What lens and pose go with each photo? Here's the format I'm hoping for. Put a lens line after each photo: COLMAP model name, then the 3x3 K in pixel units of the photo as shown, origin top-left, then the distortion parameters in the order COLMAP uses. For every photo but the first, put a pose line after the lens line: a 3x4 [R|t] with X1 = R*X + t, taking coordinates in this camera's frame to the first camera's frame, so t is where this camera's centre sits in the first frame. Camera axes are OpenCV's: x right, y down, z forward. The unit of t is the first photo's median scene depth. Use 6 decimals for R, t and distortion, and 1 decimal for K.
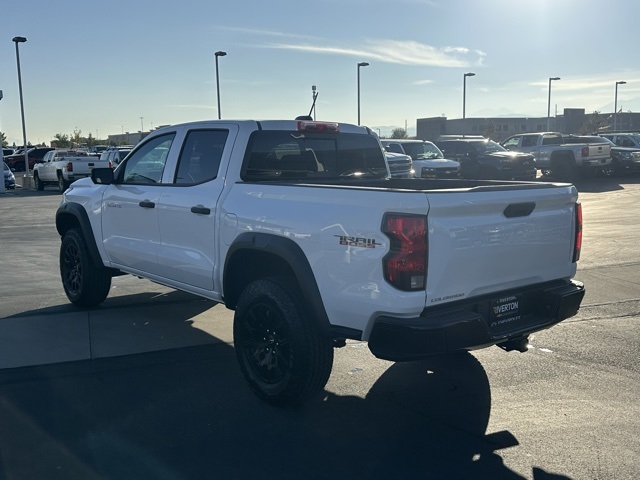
lens RADIAL K [[627.9, 0, 317.3], [0, 627.9, 238.3], [0, 0, 1]] dist [0.174116, -0.343819]
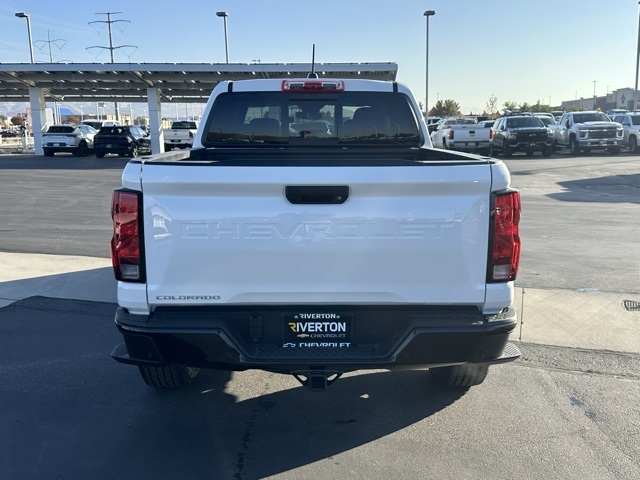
lens RADIAL K [[627.9, 0, 317.3], [0, 627.9, 238.3], [0, 0, 1]] dist [0.174116, -0.343819]
pose [[0.778195, 0.107164, -0.618812, 0.654542], [-0.076117, 0.994164, 0.076445, -0.042953], [0.623393, -0.012387, 0.781811, 0.386436]]
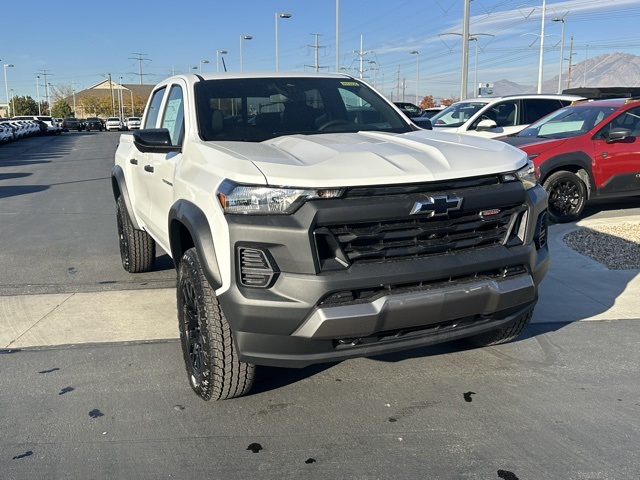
lens RADIAL K [[629.4, 0, 320.6], [0, 629.4, 230.5], [0, 0, 1]] dist [0.163348, -0.335902]
pose [[-0.957534, -0.017473, 0.287792, -0.625135], [0.070023, 0.954185, 0.290910, -0.301127], [-0.279689, 0.298708, -0.912440, 2.512376]]
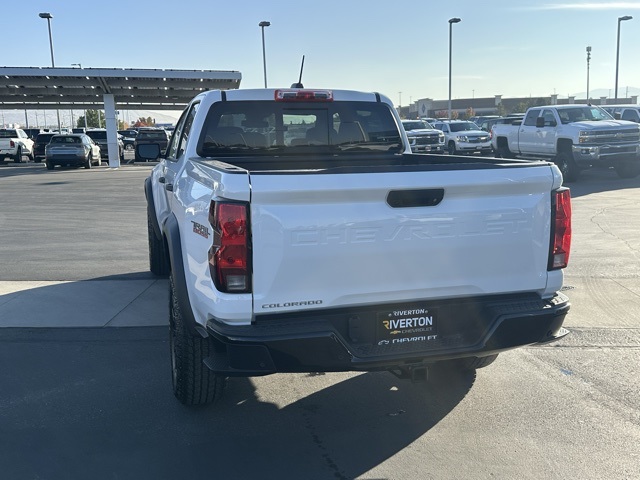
lens RADIAL K [[627.9, 0, 317.3], [0, 627.9, 238.3], [0, 0, 1]] dist [0.174116, -0.343819]
pose [[0.919097, 0.054357, -0.390264, 0.436792], [-0.038039, 0.998053, 0.049427, -0.025154], [0.392191, -0.030583, 0.919375, 0.222594]]
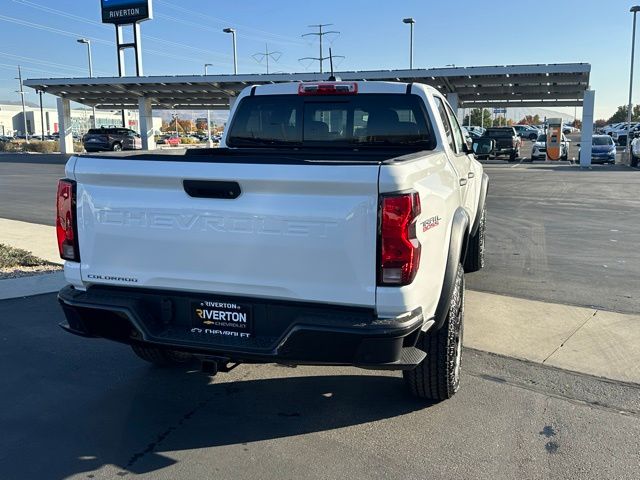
lens RADIAL K [[627.9, 0, 317.3], [0, 627.9, 238.3], [0, 0, 1]] dist [0.174116, -0.343819]
pose [[0.550236, 0.140380, -0.823124, 0.871696], [-0.109589, 0.989381, 0.095477, -0.062180], [0.827786, 0.037671, 0.559777, 0.591886]]
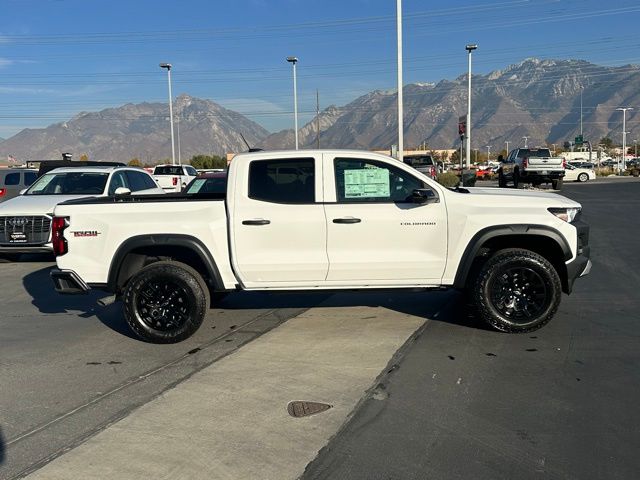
lens RADIAL K [[627.9, 0, 317.3], [0, 627.9, 238.3], [0, 0, 1]] dist [0.174116, -0.343819]
pose [[-0.662663, 0.107946, -0.741097, 1.109088], [-0.063063, 0.978001, 0.198841, -0.342123], [0.746258, 0.178500, -0.641278, 2.418916]]
